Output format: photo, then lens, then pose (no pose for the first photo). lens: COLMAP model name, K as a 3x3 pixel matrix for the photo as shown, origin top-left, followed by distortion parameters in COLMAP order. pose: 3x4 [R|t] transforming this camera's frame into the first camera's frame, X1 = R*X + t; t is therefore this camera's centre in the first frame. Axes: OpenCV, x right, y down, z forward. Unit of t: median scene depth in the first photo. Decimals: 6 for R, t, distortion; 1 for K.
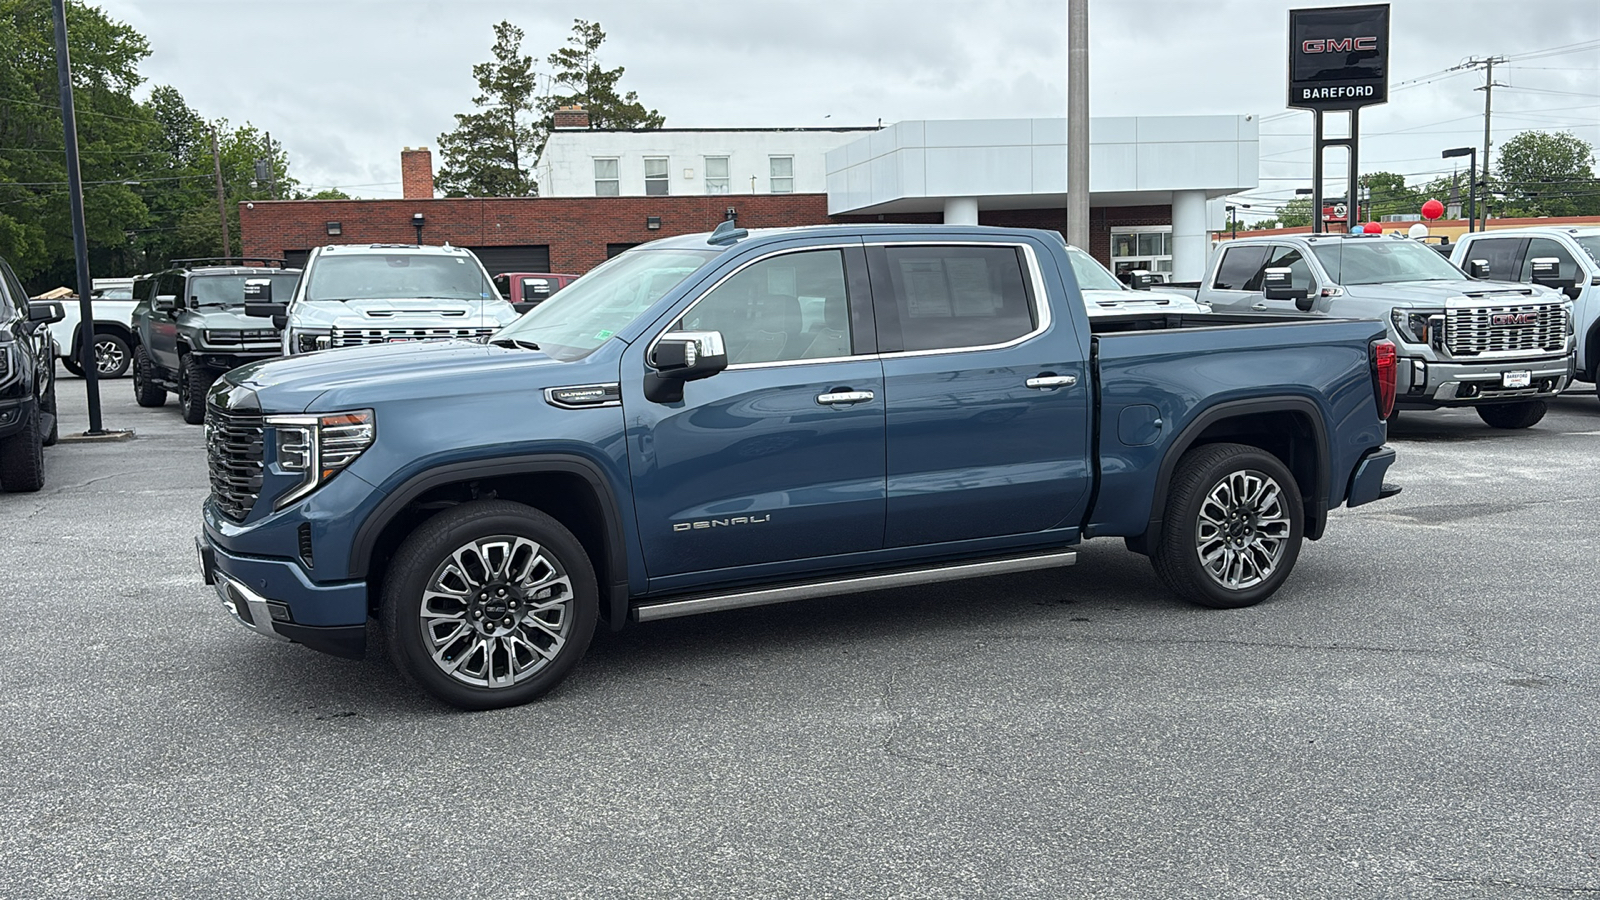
lens RADIAL K [[1486.9, 0, 787.5], [0, 1486.9, 459.5], [0, 0, 1]] dist [0.030110, 0.000000]
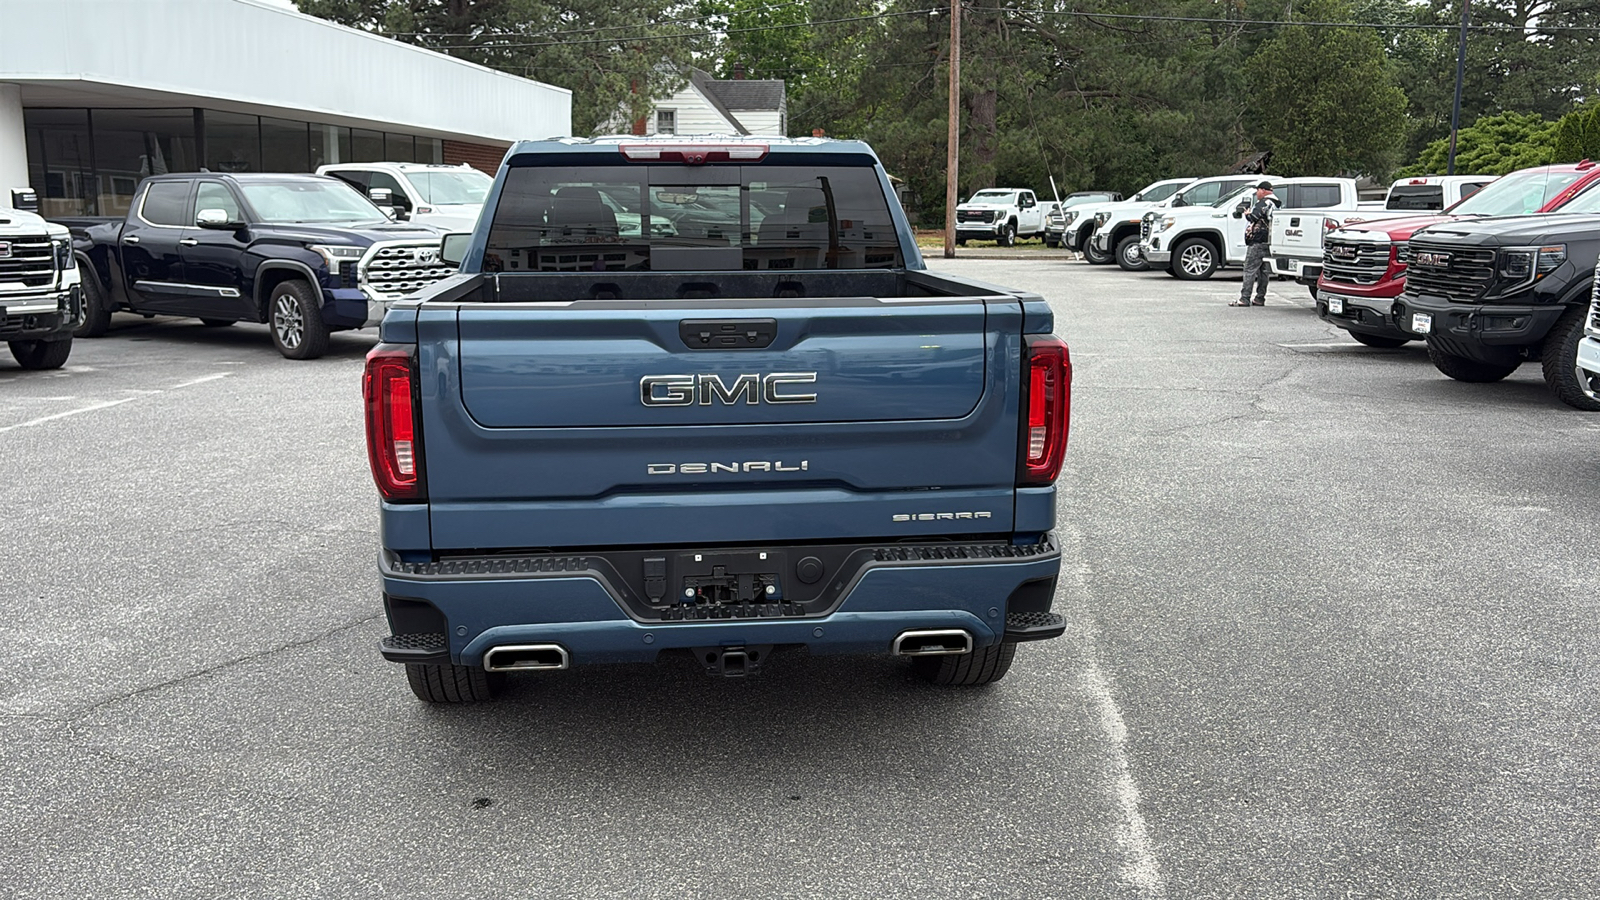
lens RADIAL K [[1486.9, 0, 783.6], [0, 1486.9, 451.5], [0, 0, 1]] dist [0.030110, 0.000000]
pose [[-0.341174, 0.180032, -0.922599, 0.935806], [-0.109643, 0.967167, 0.229274, -0.198748], [0.933584, 0.179379, -0.310233, 1.451019]]
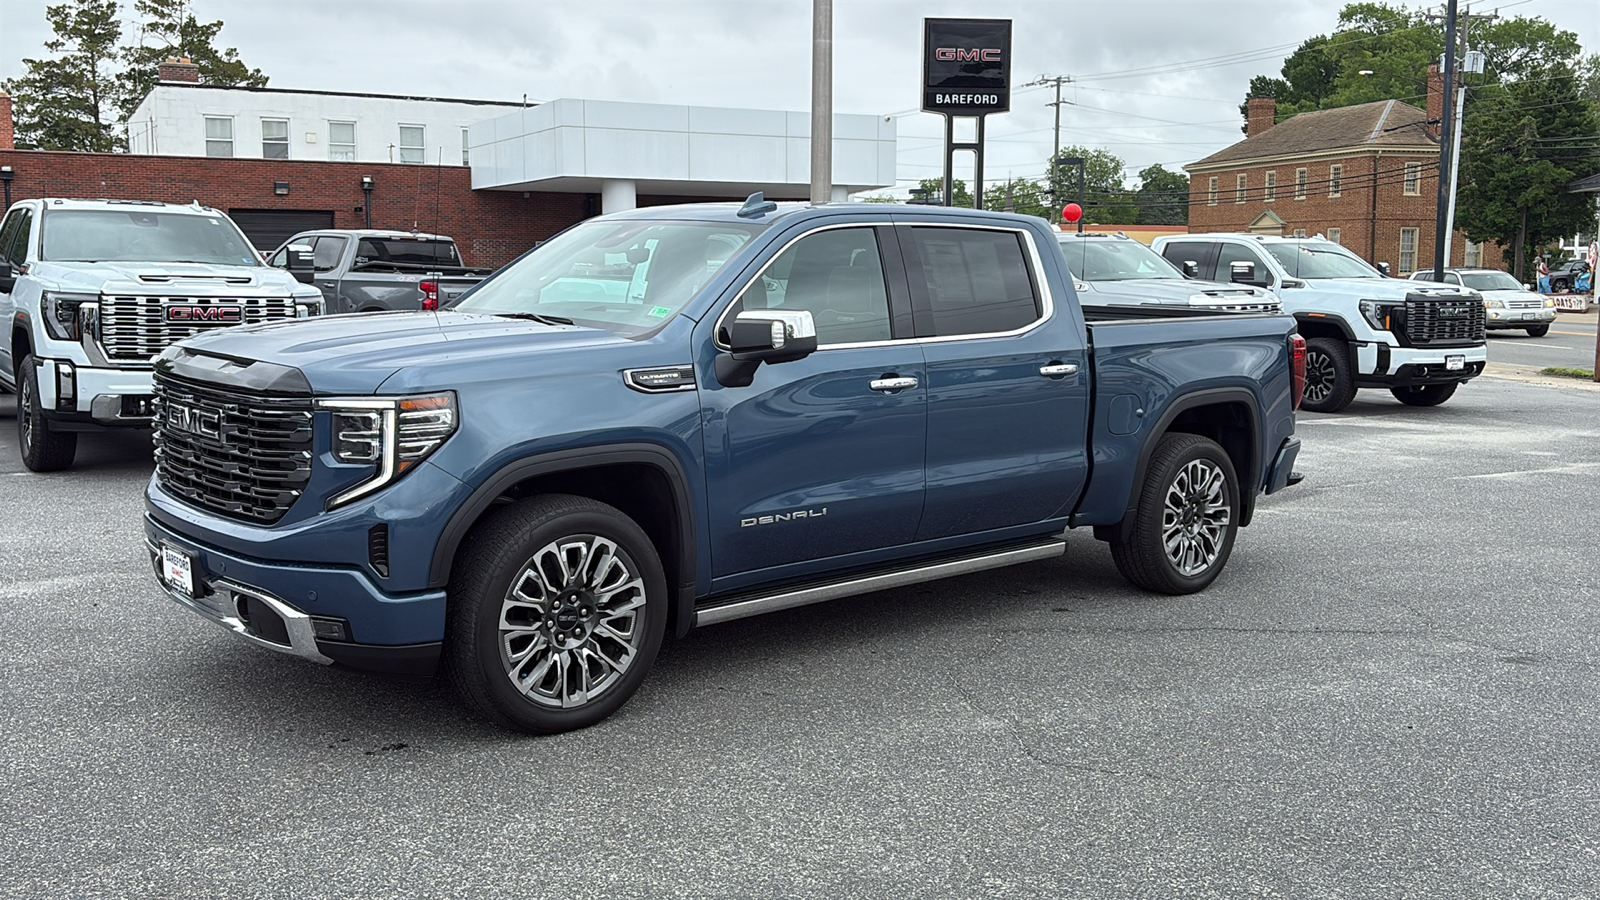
lens RADIAL K [[1486.9, 0, 768.3], [0, 1486.9, 412.4], [0, 0, 1]] dist [0.030110, 0.000000]
pose [[0.964988, 0.008041, 0.262172, -0.263029], [-0.002953, 0.999800, -0.019796, -0.003986], [-0.262279, 0.018329, 0.964818, 0.094330]]
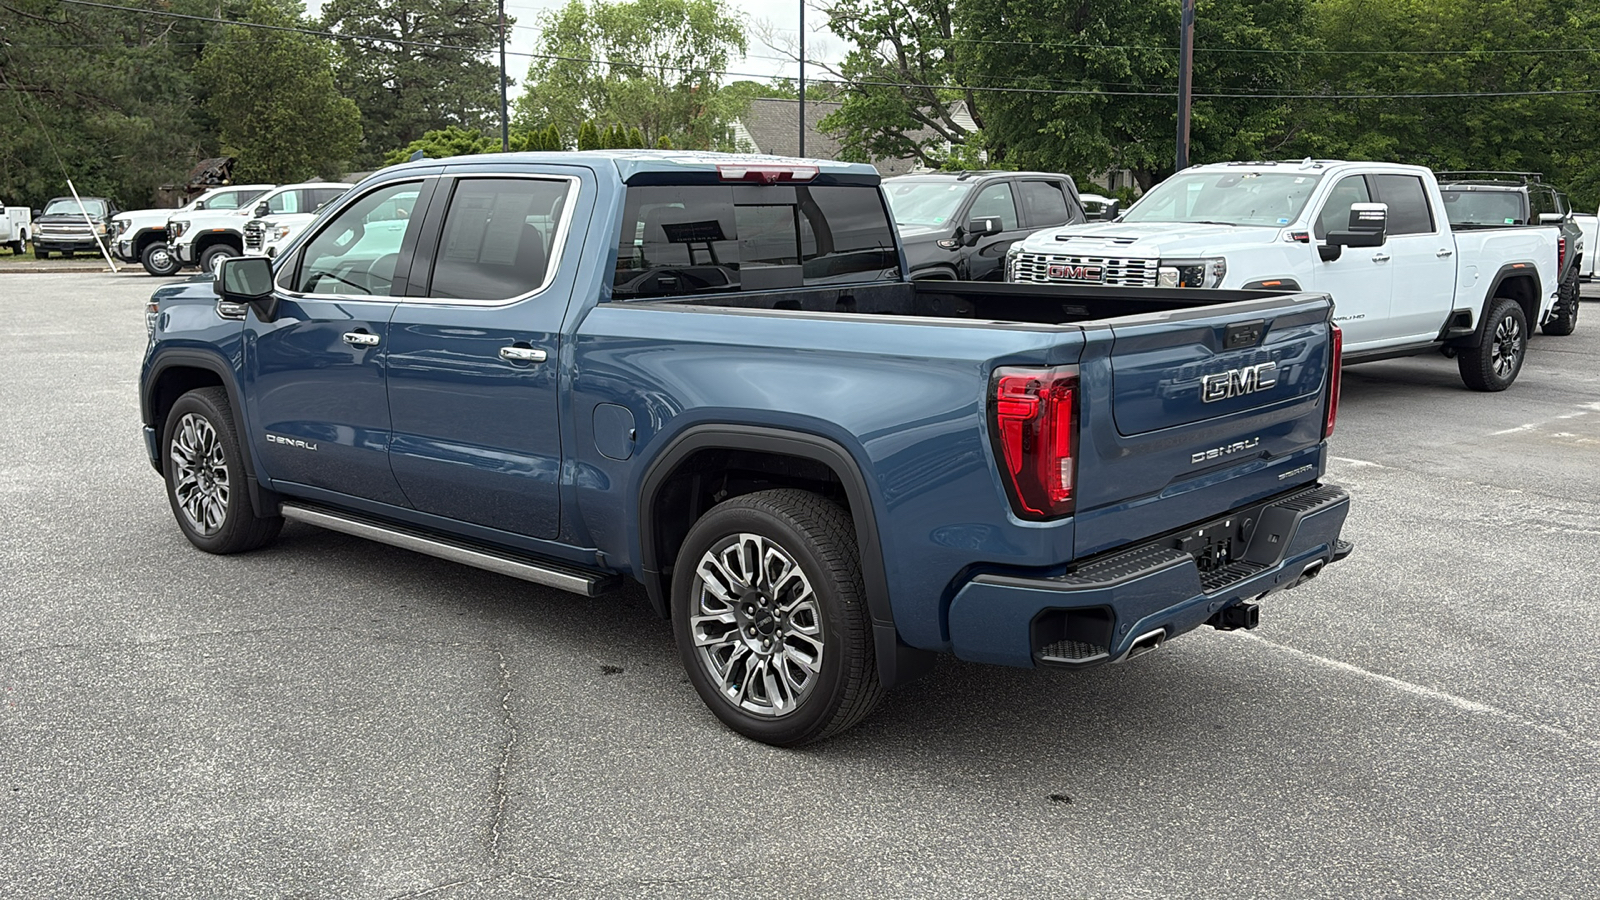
lens RADIAL K [[1486.9, 0, 802.0], [0, 1486.9, 440.5], [0, 0, 1]] dist [0.030110, 0.000000]
pose [[0.378619, 0.168040, -0.910171, 0.953316], [-0.121758, 0.983877, 0.130999, -0.127485], [0.917509, 0.061222, 0.392974, 0.809694]]
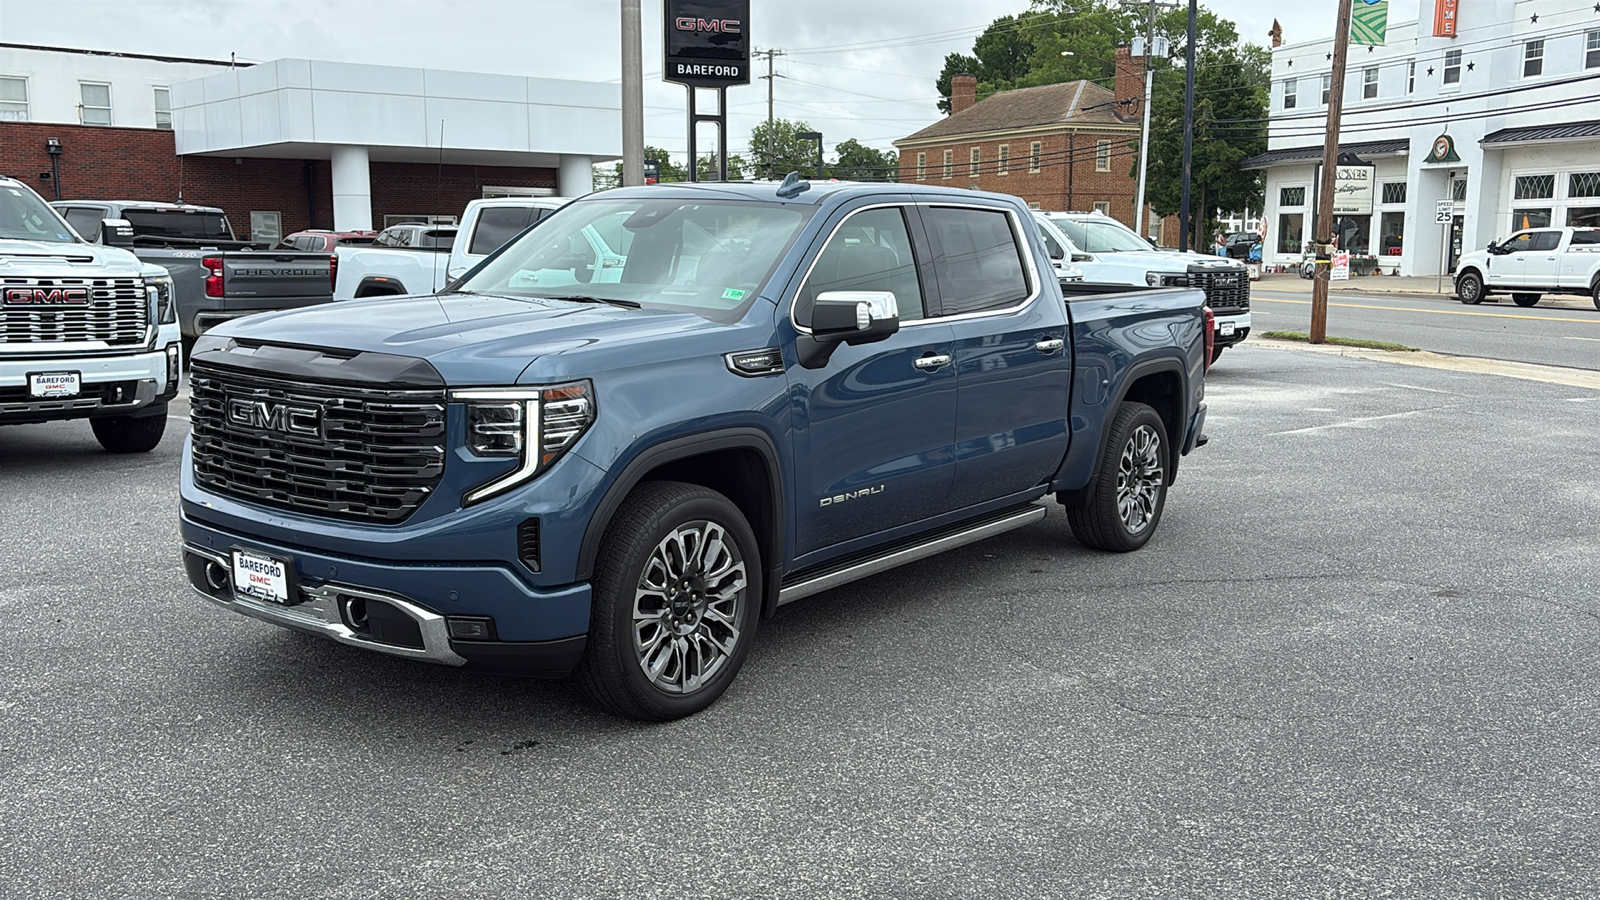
lens RADIAL K [[1486.9, 0, 808.0], [0, 1486.9, 453.6], [0, 0, 1]] dist [0.030110, 0.000000]
pose [[0.881740, -0.035959, 0.470363, -0.453773], [0.025318, 0.999261, 0.028933, -0.010493], [-0.471056, -0.013602, 0.881998, 0.158333]]
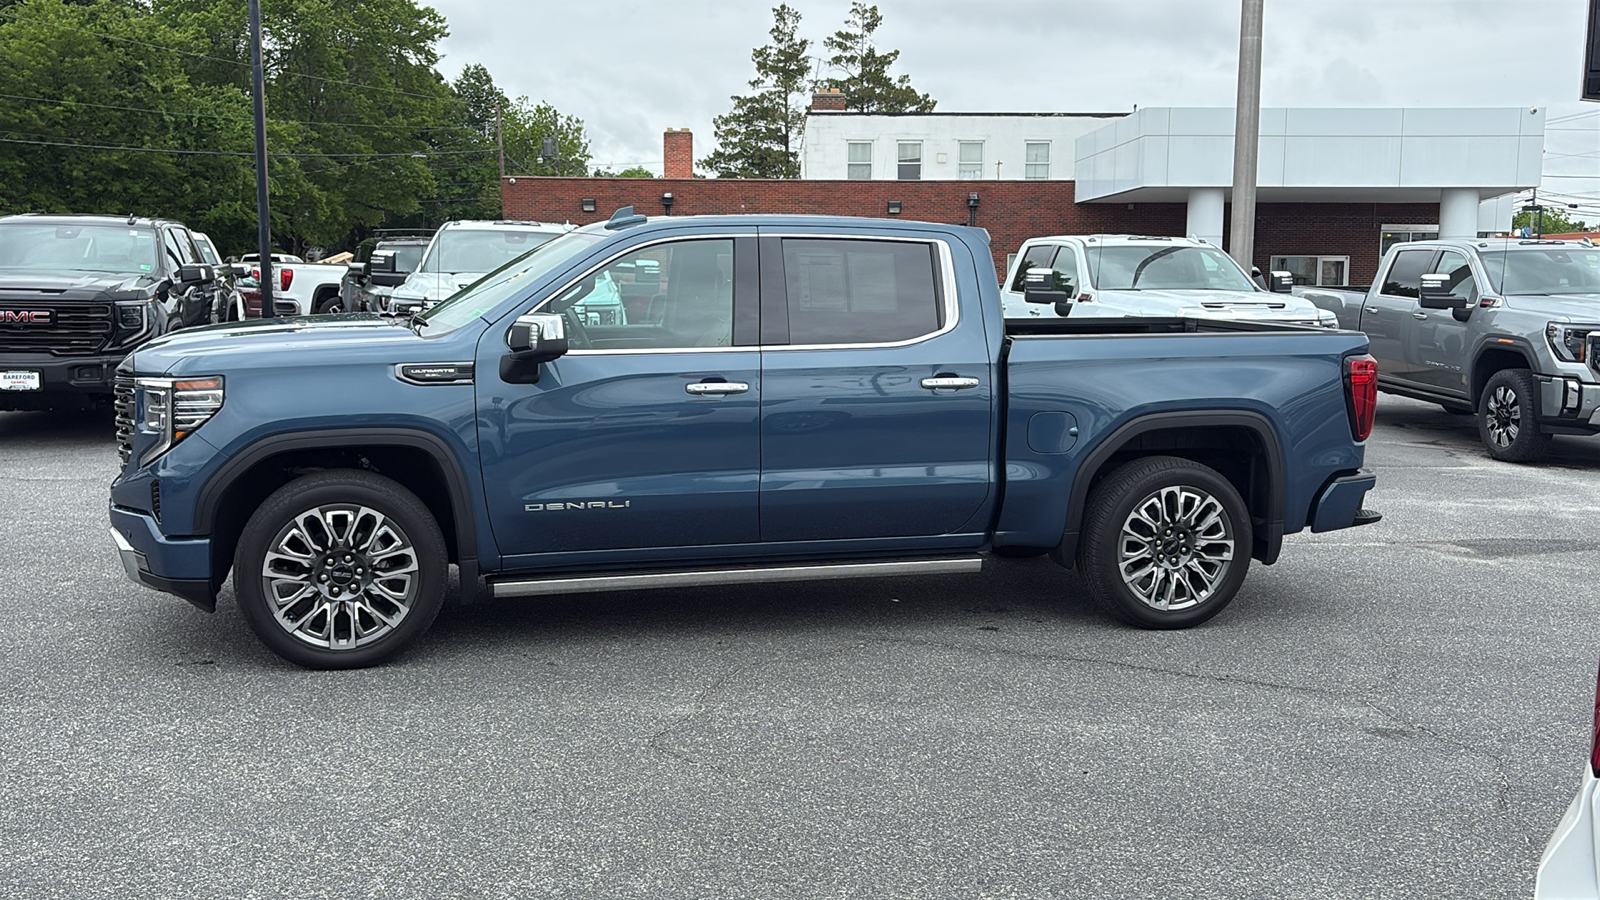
lens RADIAL K [[1486.9, 0, 807.3], [0, 1486.9, 462.9], [0, 0, 1]] dist [0.030110, 0.000000]
pose [[0.982598, 0.058273, -0.176368, 0.254199], [-0.056062, 0.998274, 0.017498, -0.011493], [0.177084, -0.007305, 0.984169, 0.025573]]
